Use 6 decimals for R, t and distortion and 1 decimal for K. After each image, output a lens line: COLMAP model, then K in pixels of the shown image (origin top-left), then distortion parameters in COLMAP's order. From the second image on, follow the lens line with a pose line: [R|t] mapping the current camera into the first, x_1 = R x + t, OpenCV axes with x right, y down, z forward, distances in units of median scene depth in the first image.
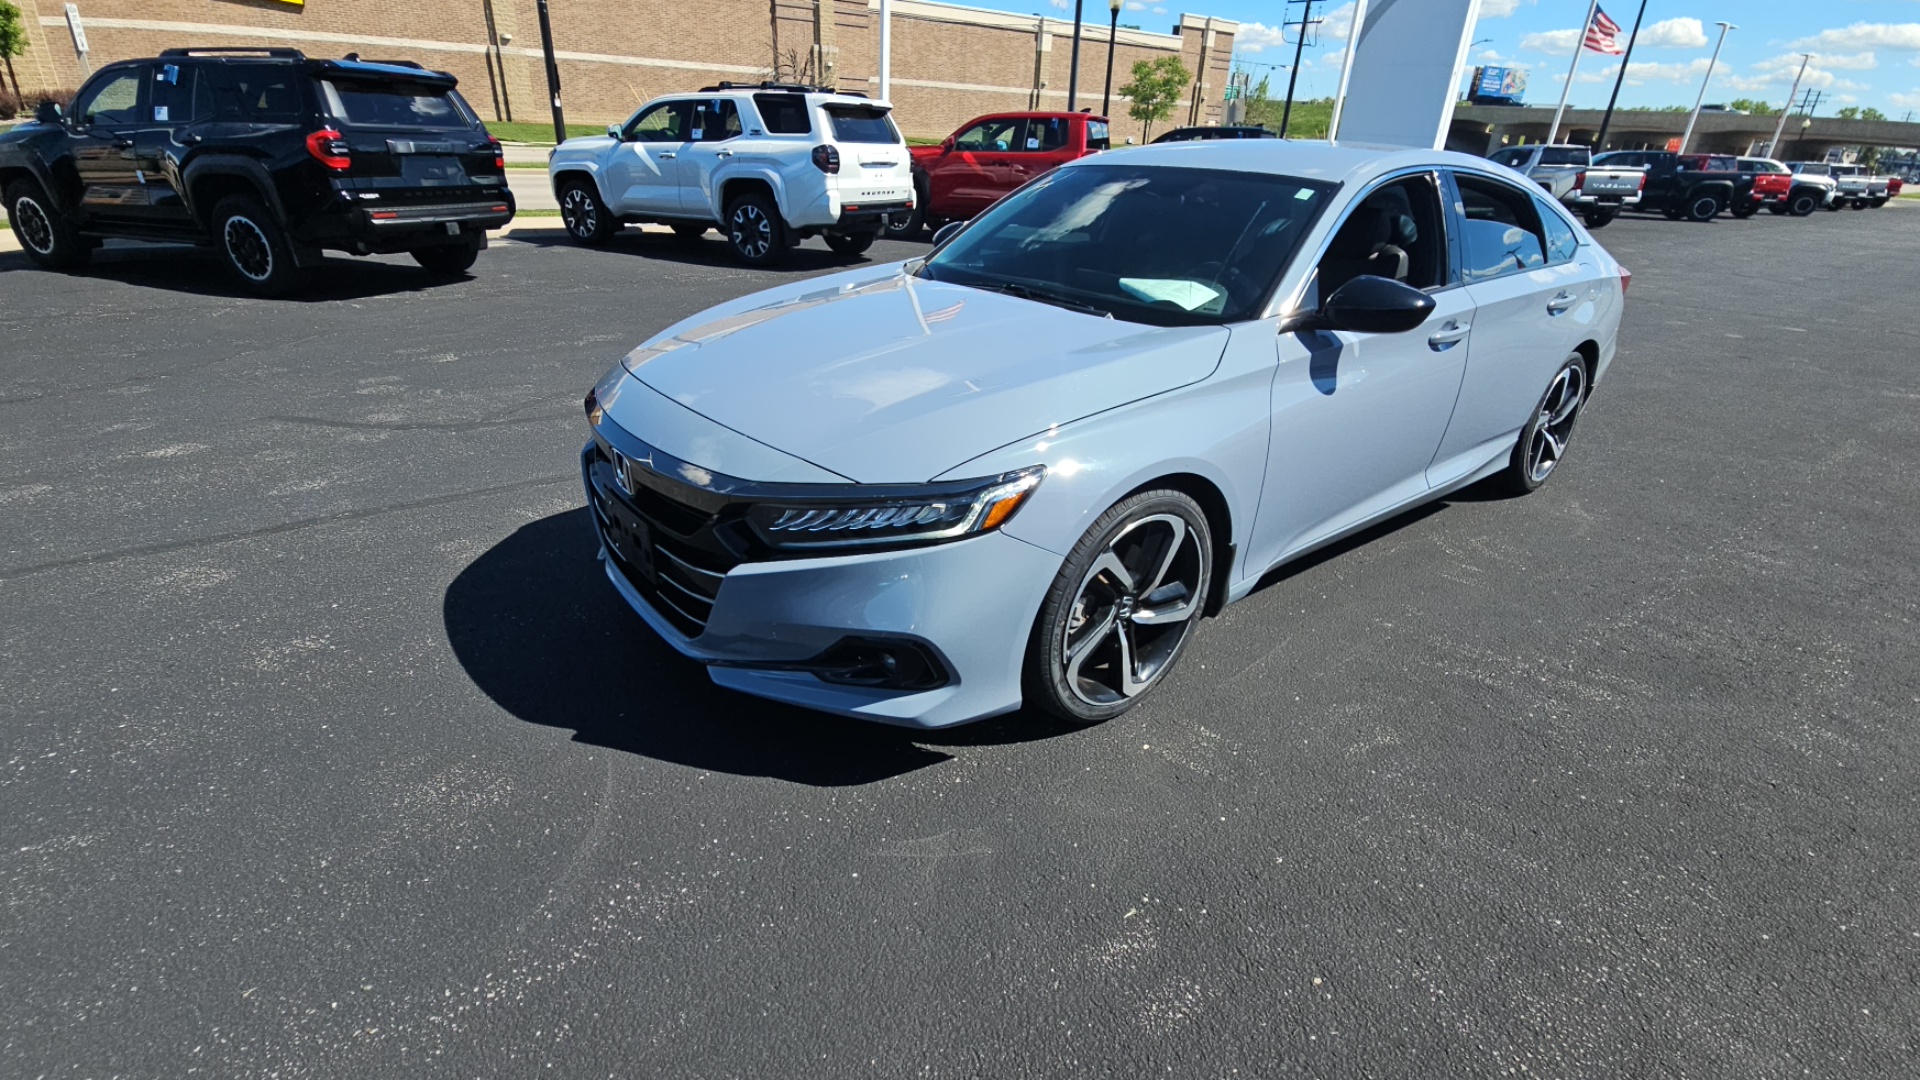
lens RADIAL K [[858.9, 0, 989.0], [0, 858.9, 537.8], [0, 0, 1]] dist [0.007792, -0.006641]
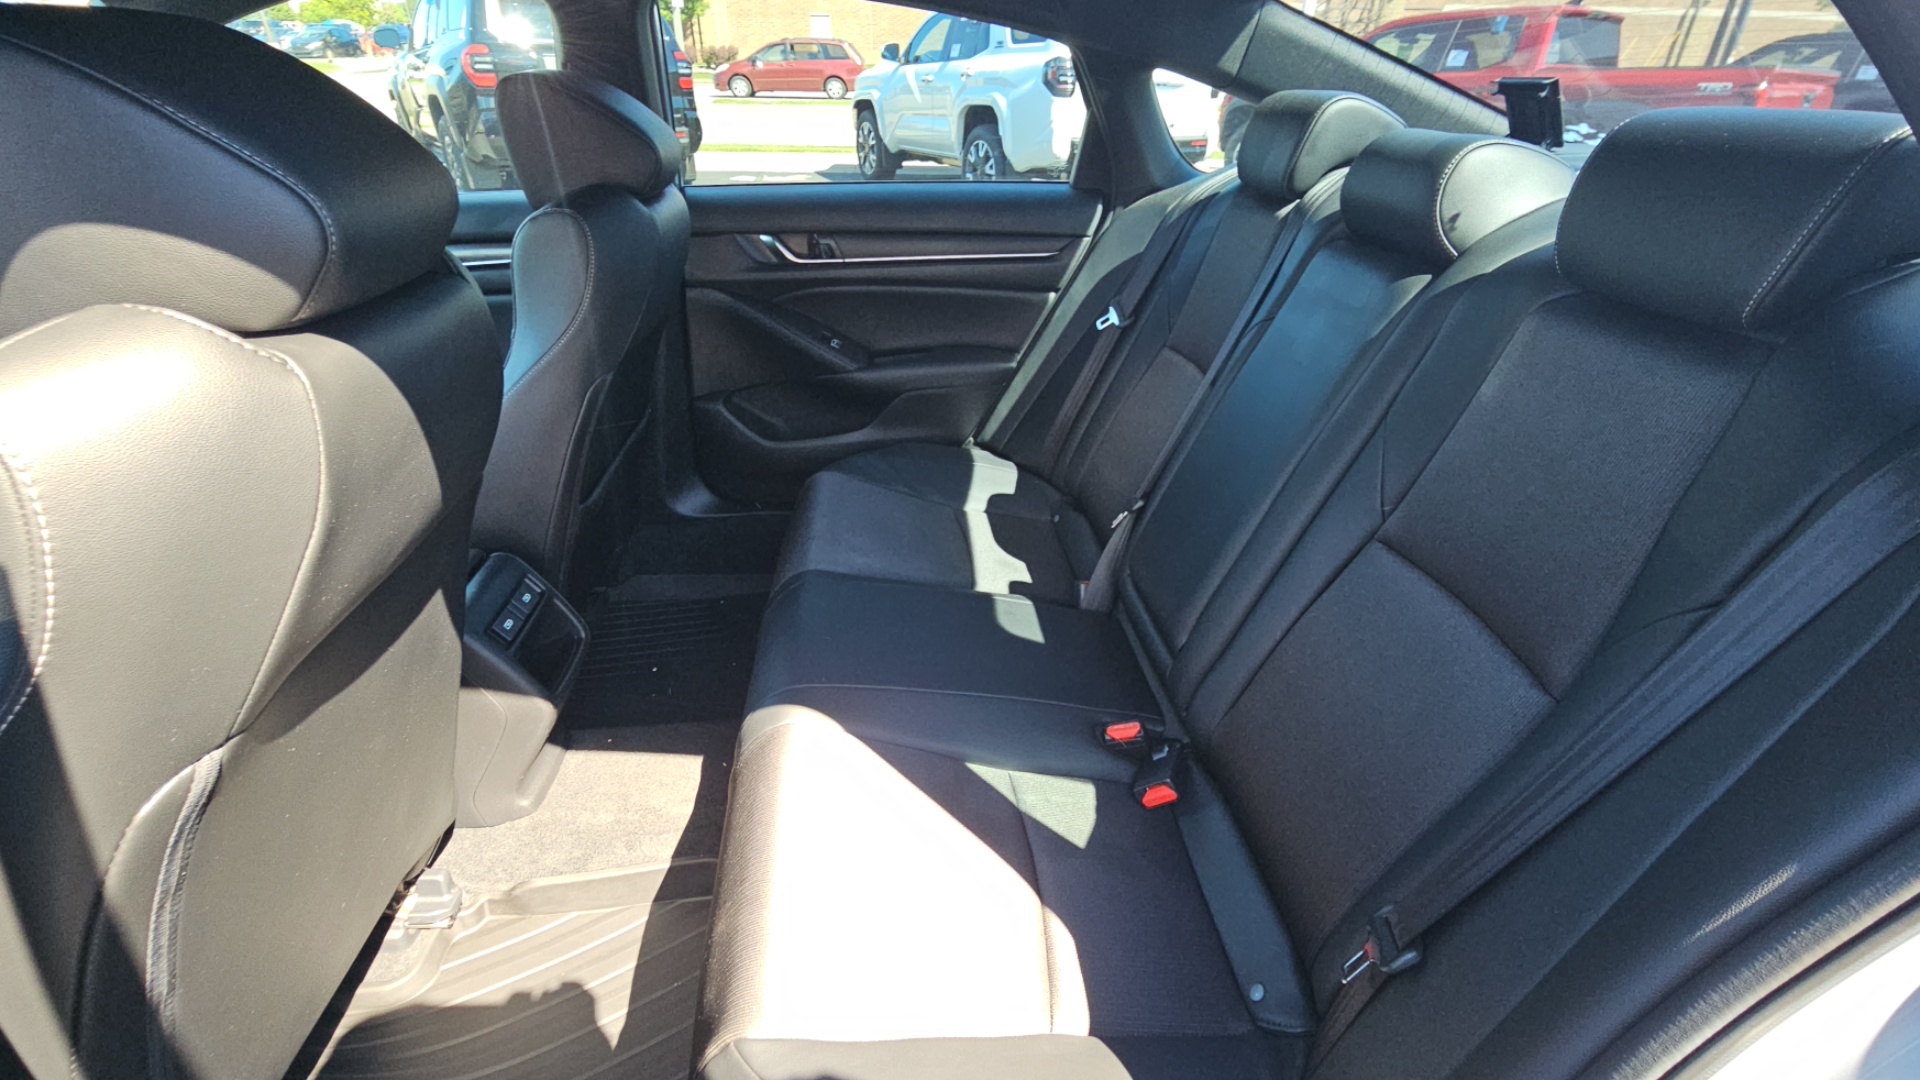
lens RADIAL K [[858.9, 0, 980.1], [0, 858.9, 546.2], [0, 0, 1]] dist [0.007792, -0.006641]
pose [[0.831229, 0.249647, -0.496724, 0.191584], [-0.221295, 0.968246, 0.116309, -0.104783], [0.509987, 0.013243, 0.860080, 0.290567]]
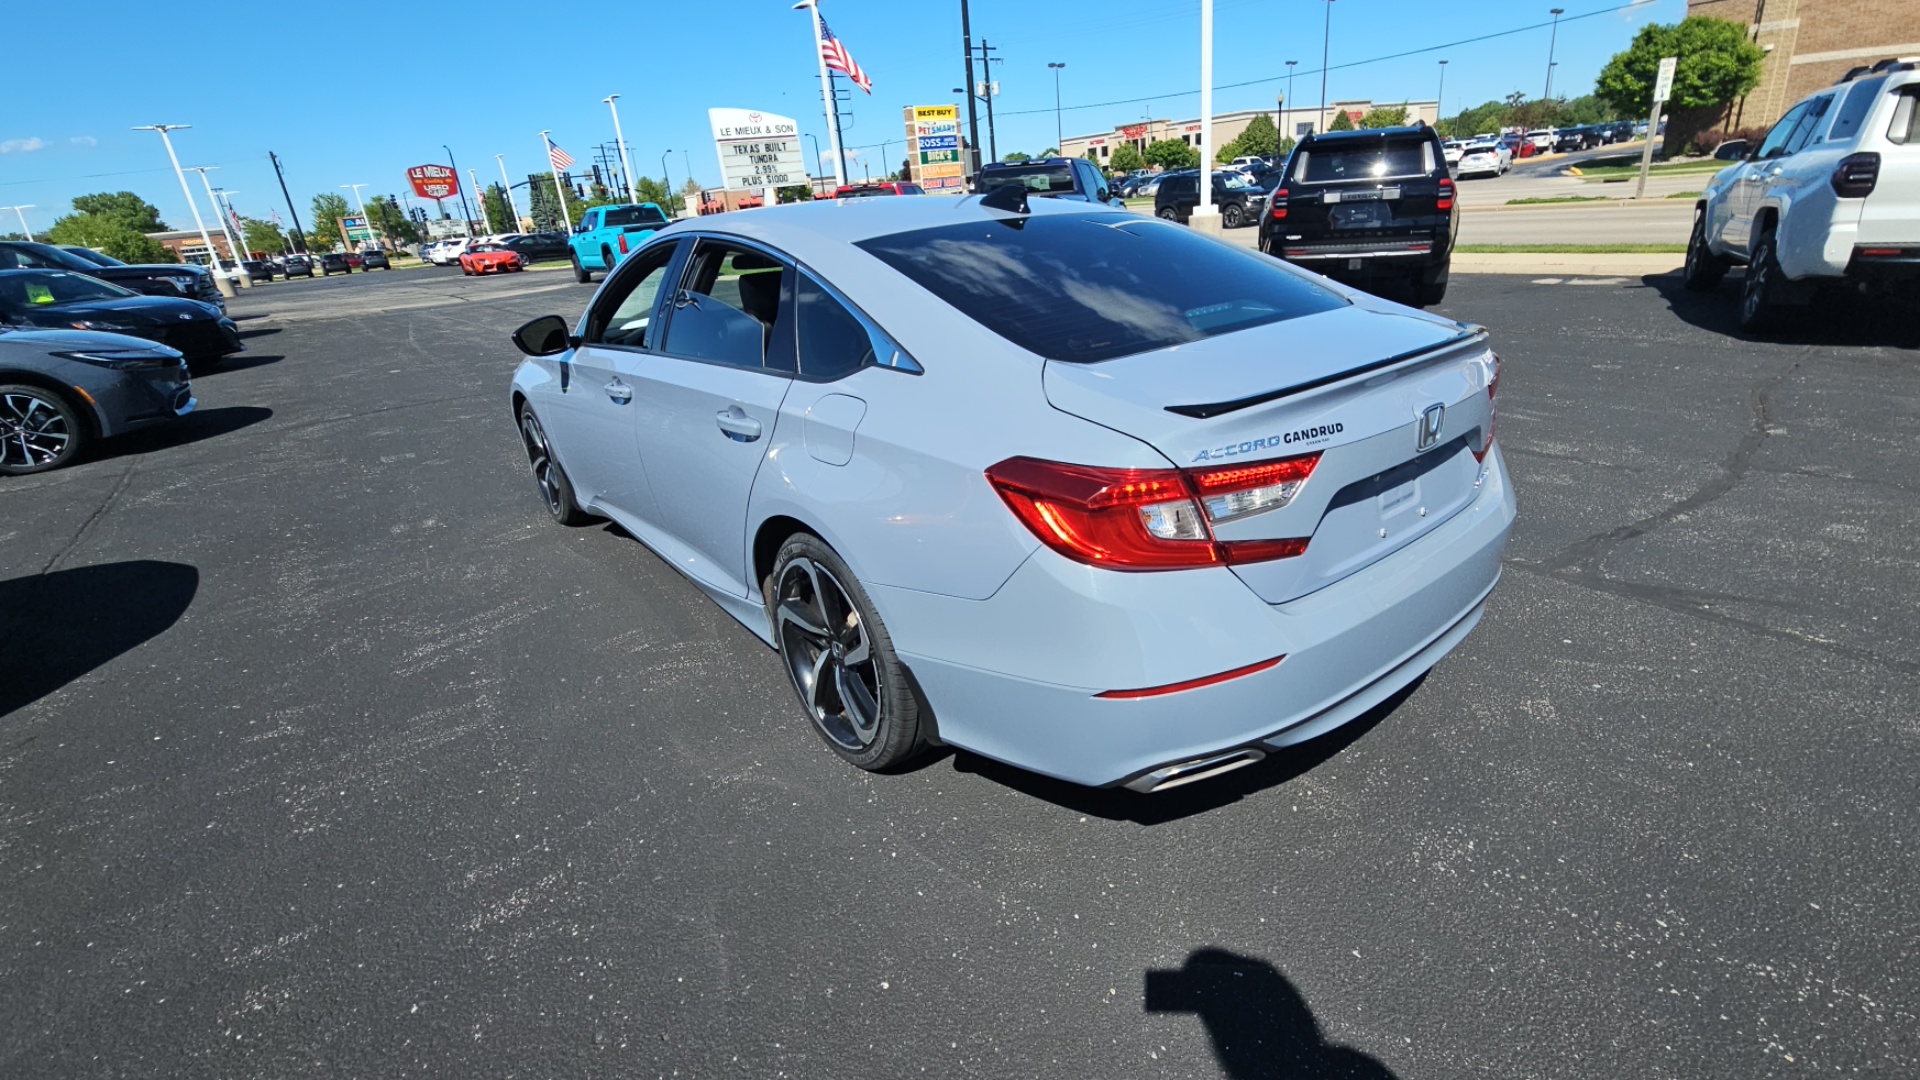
lens RADIAL K [[858.9, 0, 980.9], [0, 858.9, 546.9], [0, 0, 1]] dist [0.007792, -0.006641]
pose [[-0.008955, 0.340580, -0.940173, 0.431351], [-0.355129, 0.877837, 0.321381, -0.153897], [0.934774, 0.336761, 0.113089, 0.368591]]
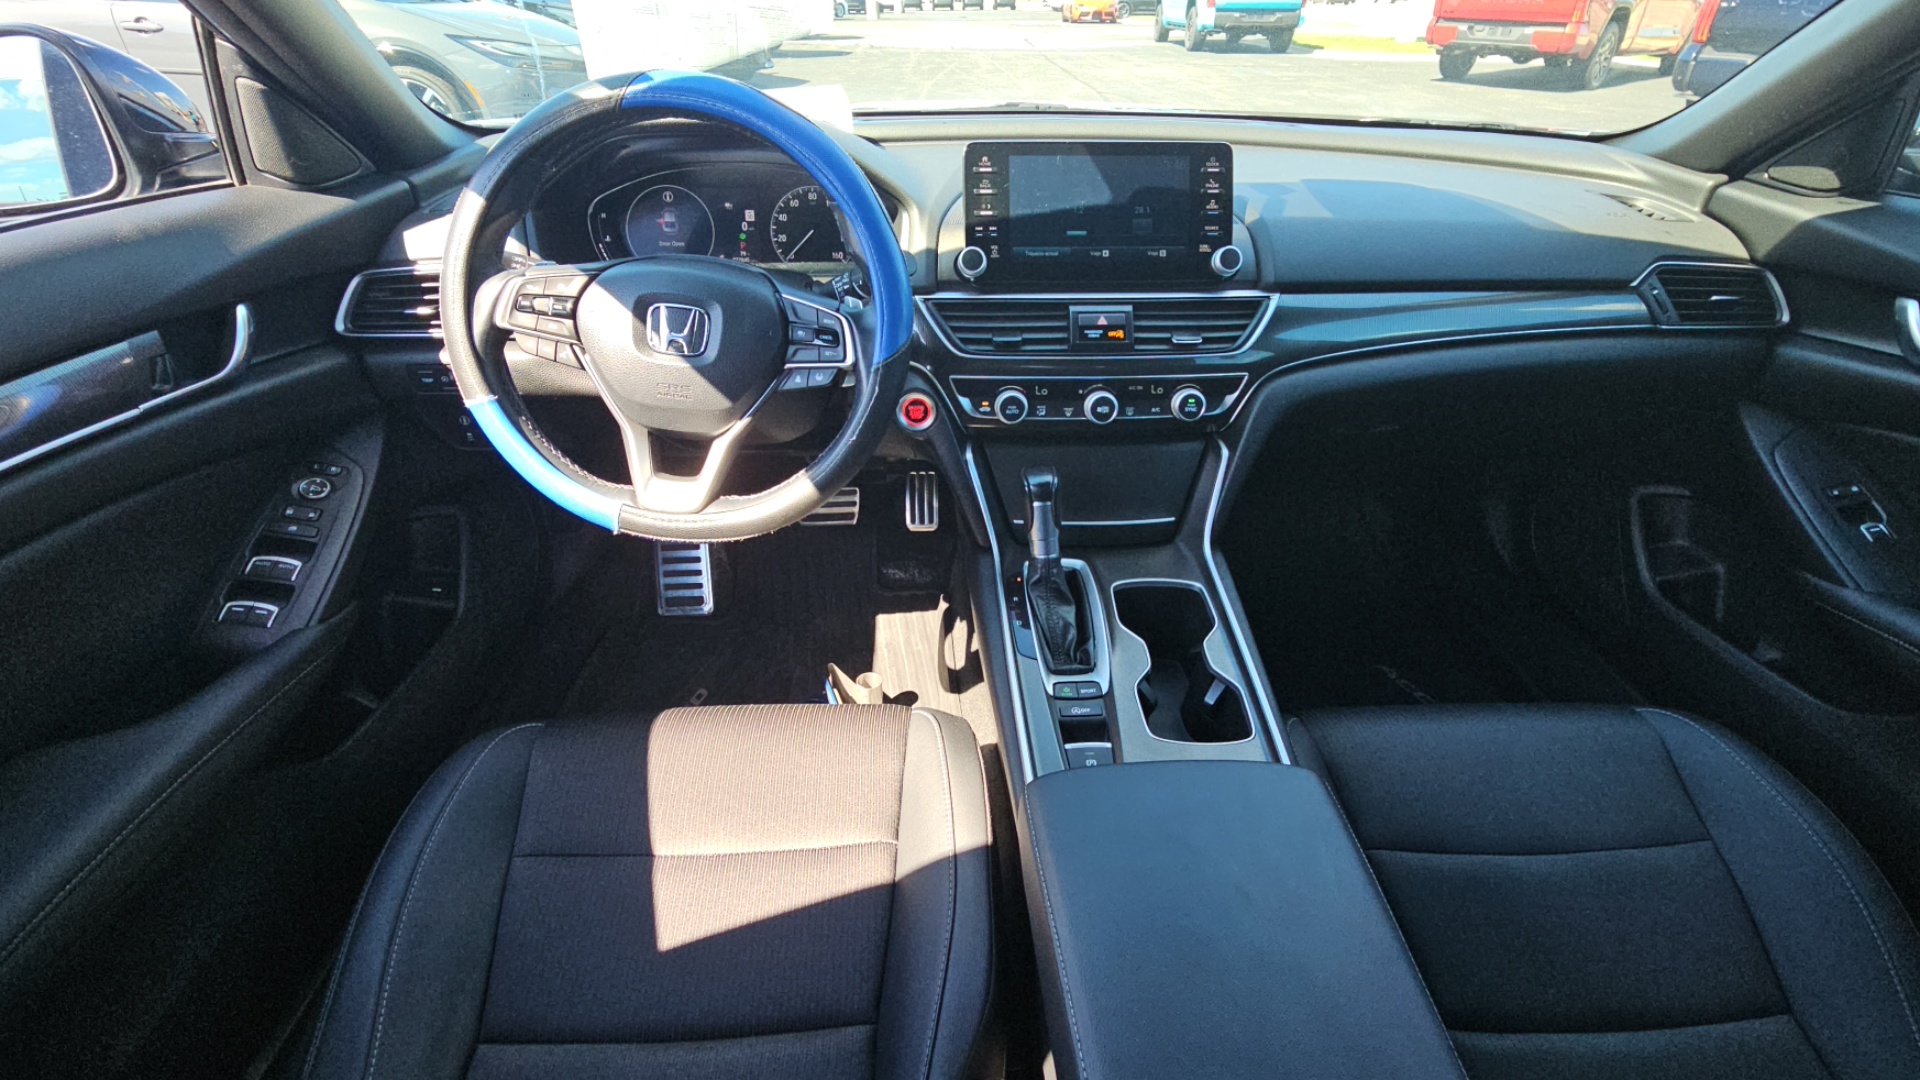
lens RADIAL K [[858.9, 0, 977.0], [0, 858.9, 543.9], [0, 0, 1]] dist [0.007792, -0.006641]
pose [[-0.597201, 0.400193, -0.695123, 0.111711], [-0.363945, 0.637089, 0.679457, -0.112591], [0.714769, 0.658759, -0.234822, 0.317740]]
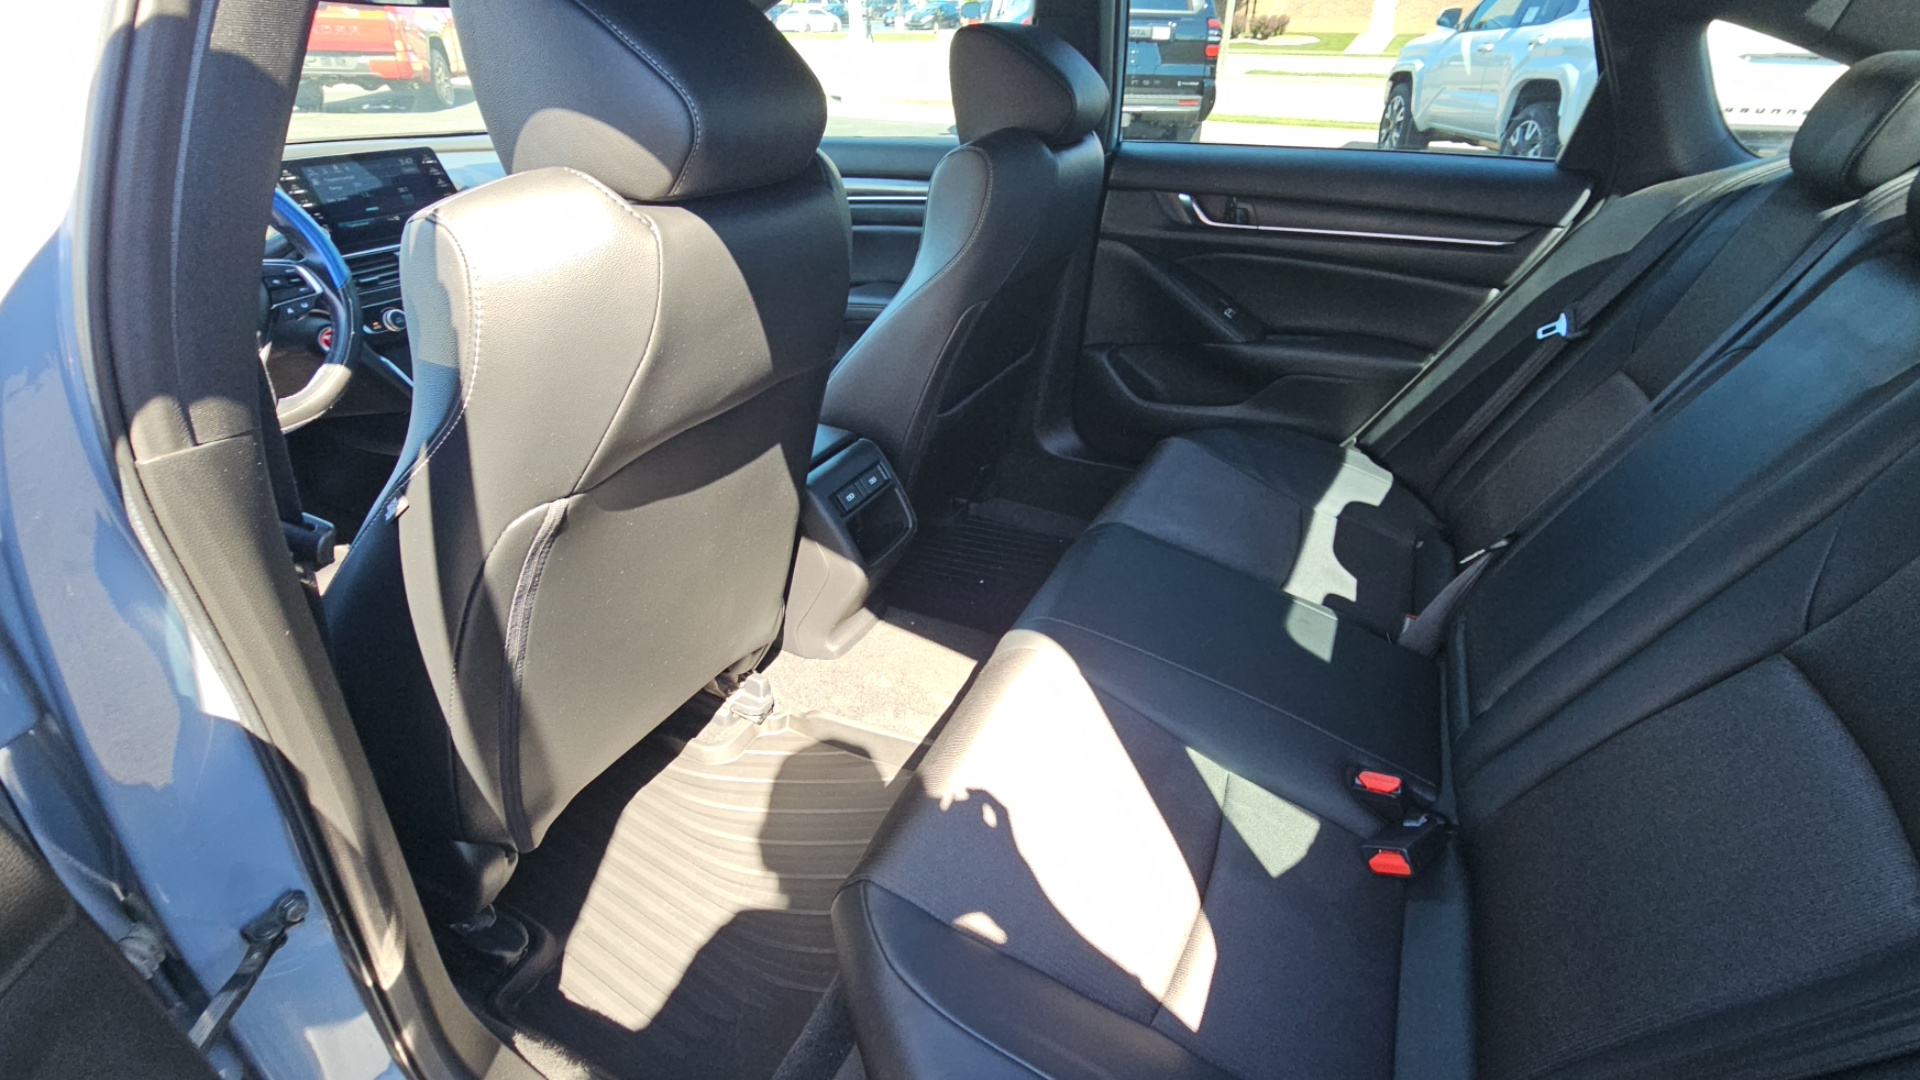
lens RADIAL K [[858.9, 0, 979.0], [0, 858.9, 546.3], [0, 0, 1]] dist [0.007792, -0.006641]
pose [[0.426881, 0.439165, -0.790511, 0.202459], [-0.379253, 0.880513, 0.284366, -0.106615], [0.820938, 0.178413, 0.542429, 0.300057]]
